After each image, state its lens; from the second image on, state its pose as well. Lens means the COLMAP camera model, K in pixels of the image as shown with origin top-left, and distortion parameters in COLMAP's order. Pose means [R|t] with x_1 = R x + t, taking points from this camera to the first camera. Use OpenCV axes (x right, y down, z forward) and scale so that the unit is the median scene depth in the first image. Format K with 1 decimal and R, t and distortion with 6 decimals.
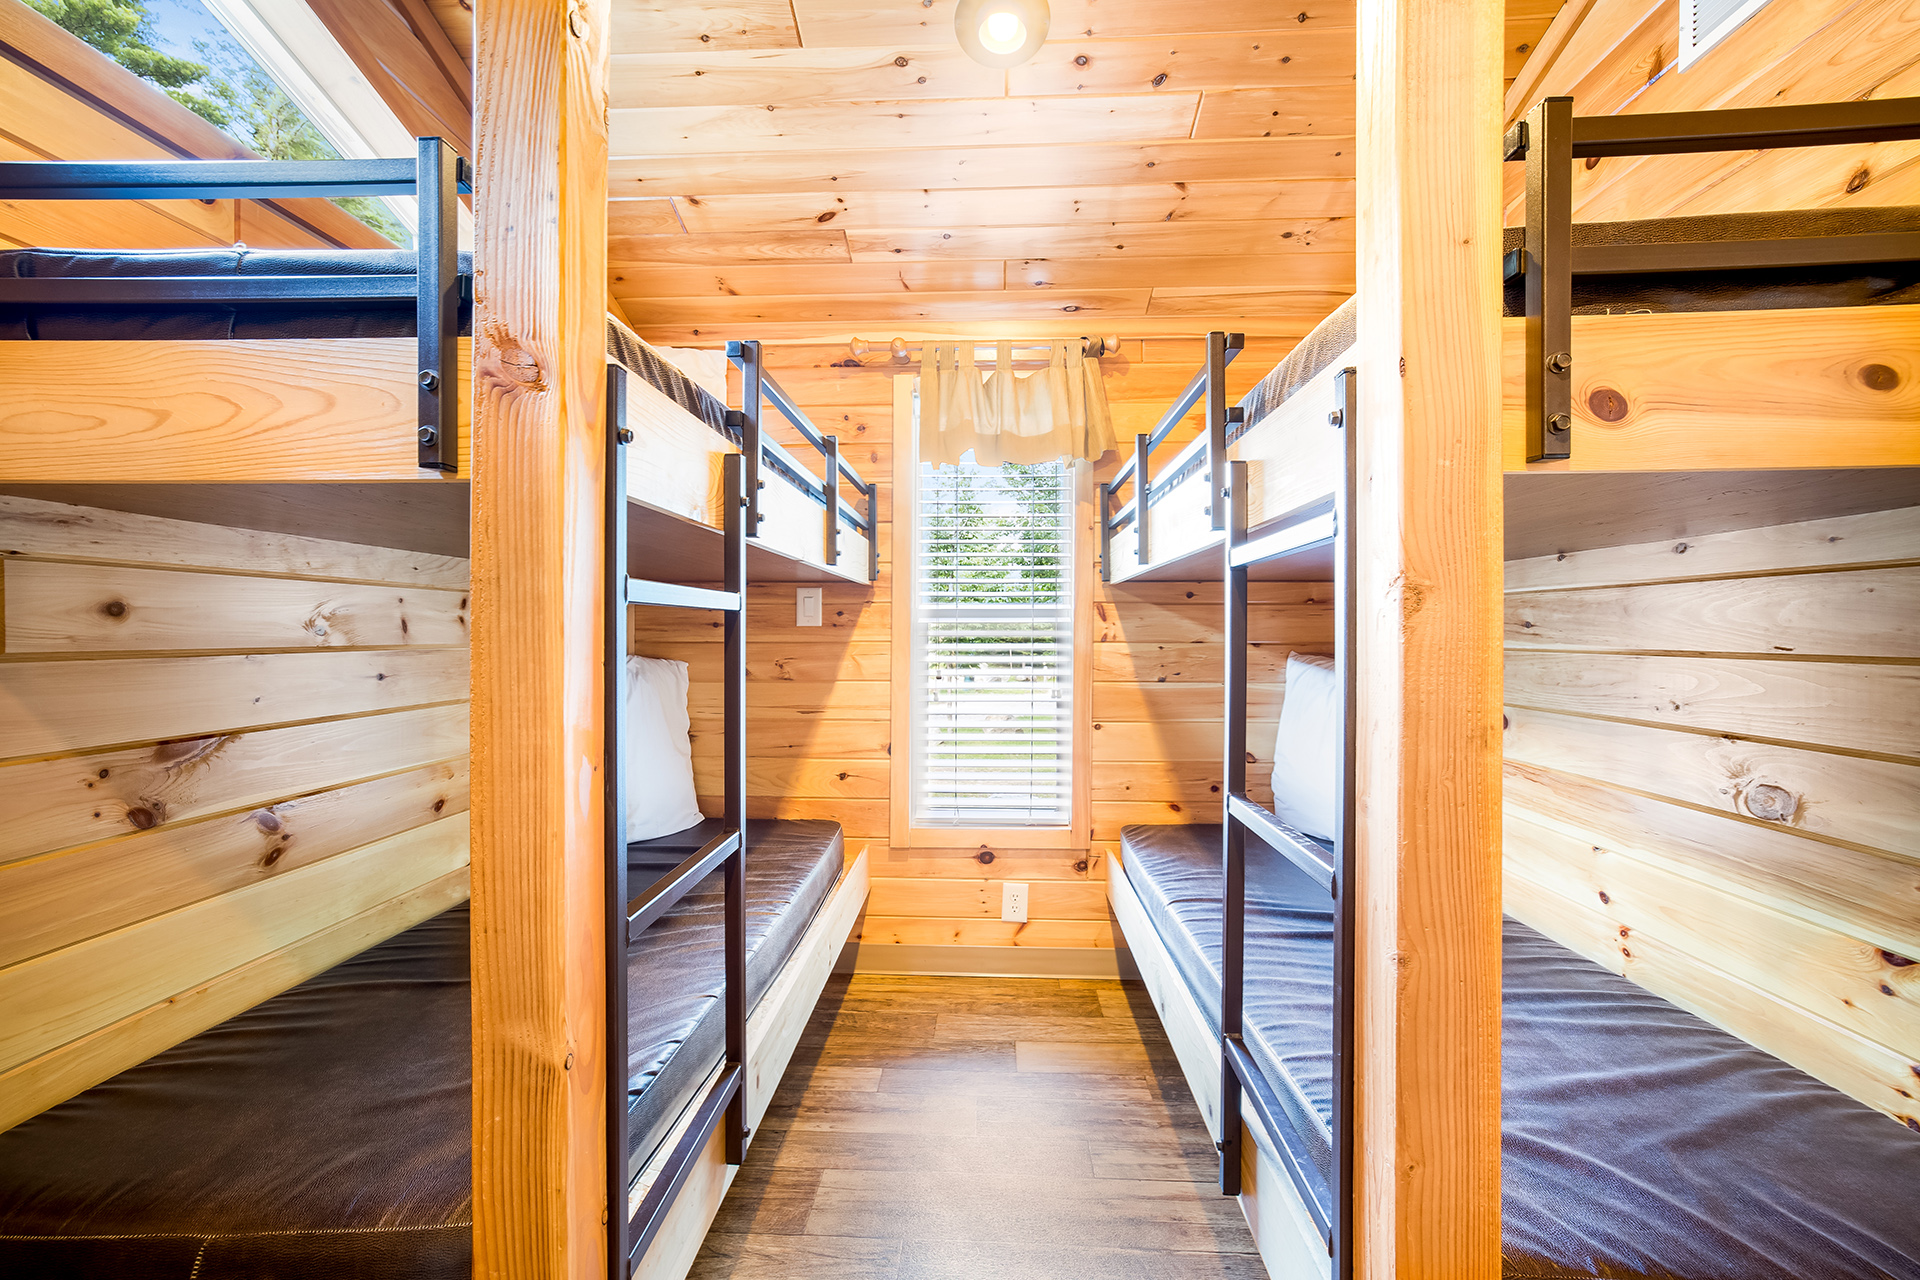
lens RADIAL K [[818.8, 0, 951.5], [0, 818.8, 634.1], [0, 0, 1]] dist [0.001070, 0.000495]
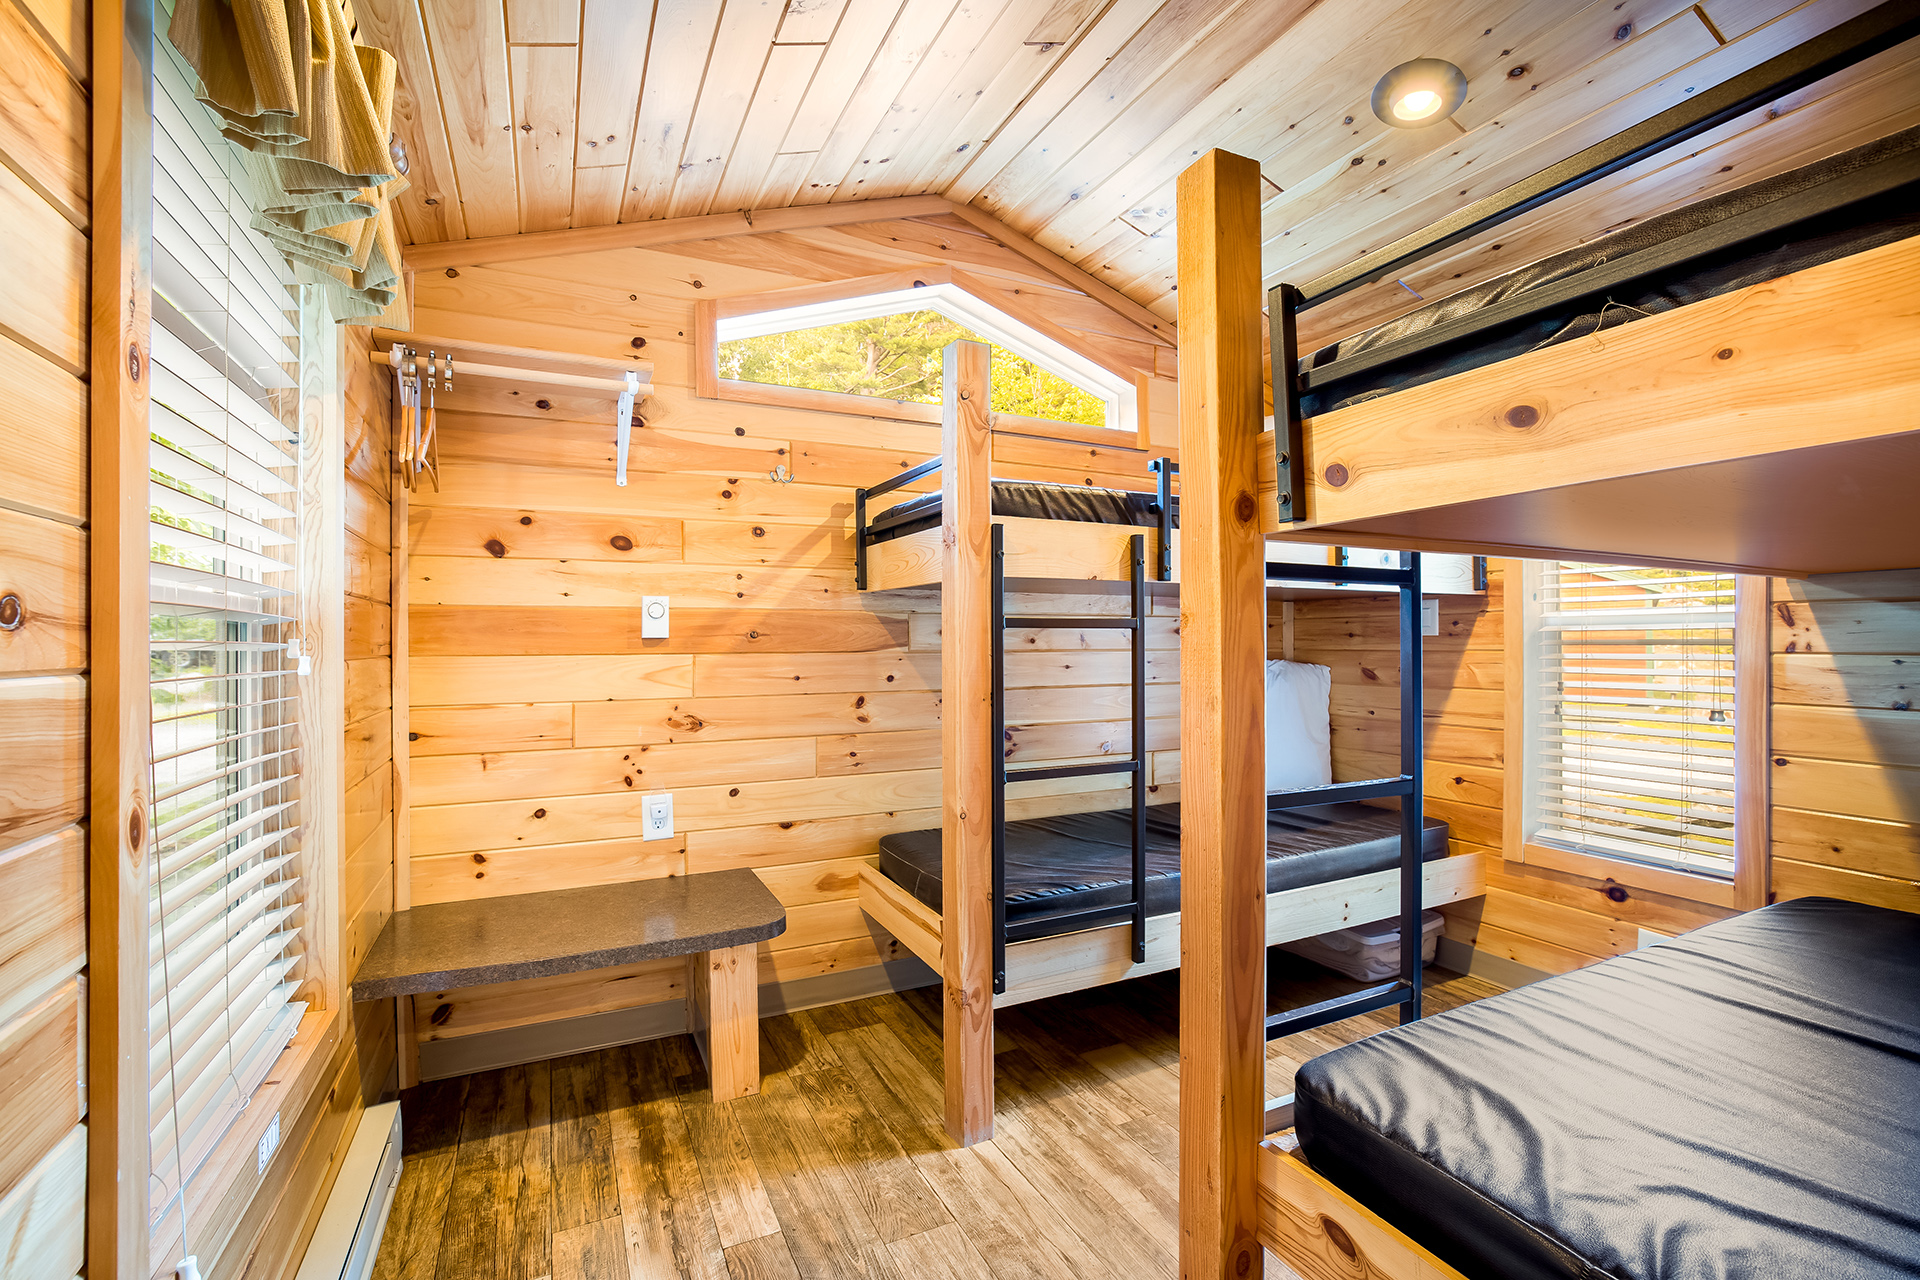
lens RADIAL K [[818.8, 0, 955.5], [0, 818.8, 643.2], [0, 0, 1]] dist [0.001070, 0.000495]
pose [[0.500378, -0.000033, -0.865807, 0.456481], [-0.000805, 1.000000, -0.000504, 0.001345], [0.865807, 0.000950, 0.500378, -0.067442]]
